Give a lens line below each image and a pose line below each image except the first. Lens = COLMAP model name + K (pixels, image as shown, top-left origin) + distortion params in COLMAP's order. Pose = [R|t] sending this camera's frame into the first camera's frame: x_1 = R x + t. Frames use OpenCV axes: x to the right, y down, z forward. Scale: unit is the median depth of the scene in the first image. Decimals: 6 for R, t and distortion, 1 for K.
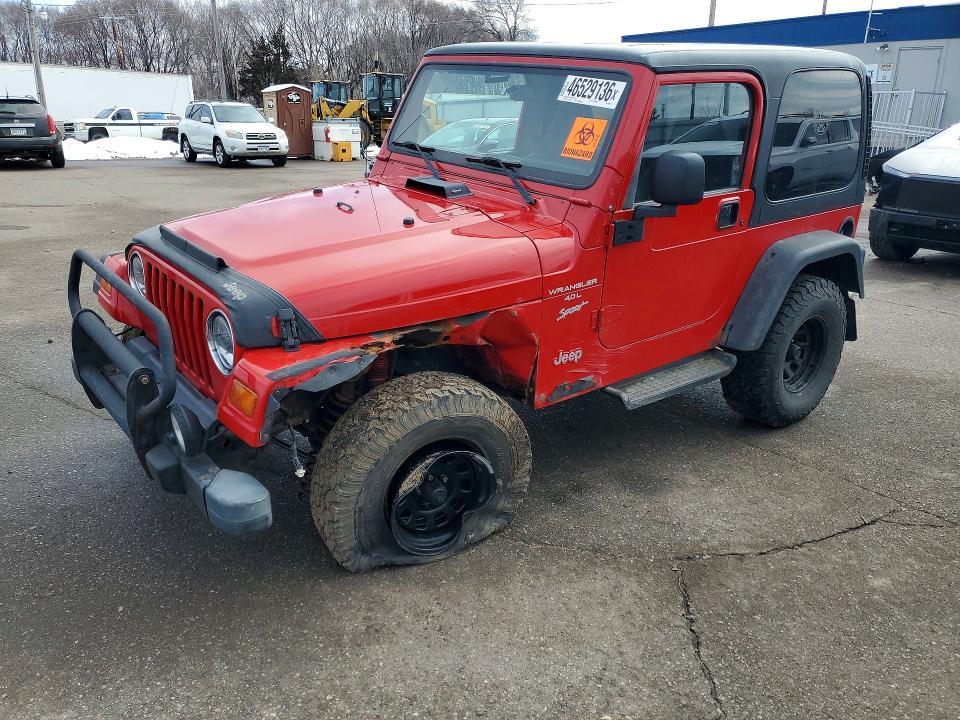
lens RADIAL K [[759.7, 0, 480.0], [0, 759.7, 360.0], [0, 0, 1]] dist [0.049078, -0.004337]
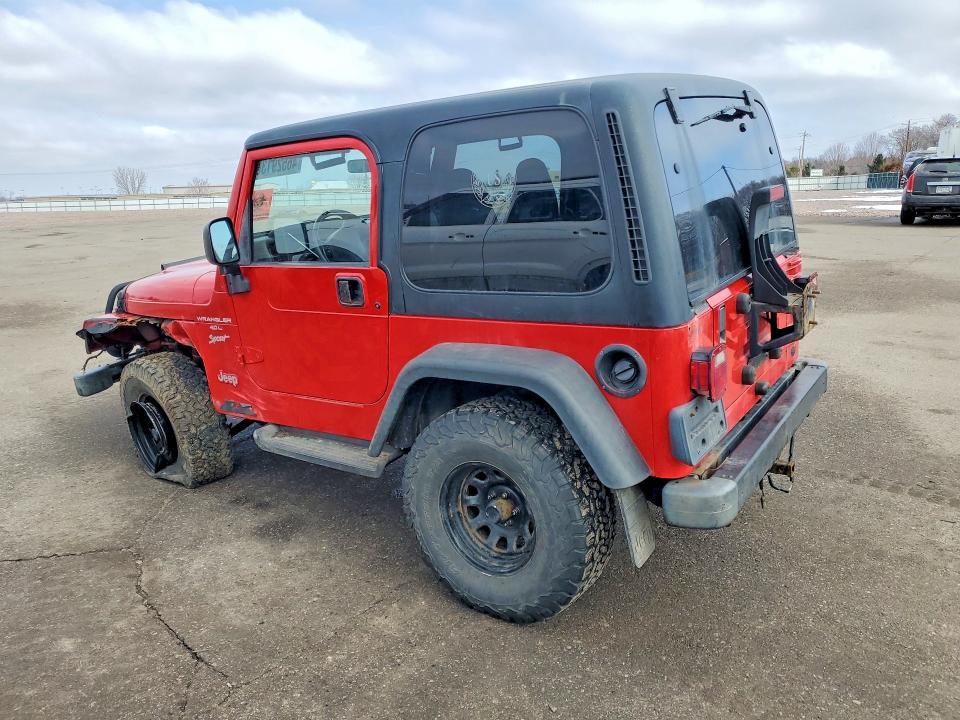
lens RADIAL K [[759.7, 0, 480.0], [0, 759.7, 360.0], [0, 0, 1]] dist [0.049078, -0.004337]
pose [[0.254696, 0.212665, -0.943347, 1.358234], [-0.274971, 0.951177, 0.140190, -0.312432], [0.927104, 0.223687, 0.300738, 0.992233]]
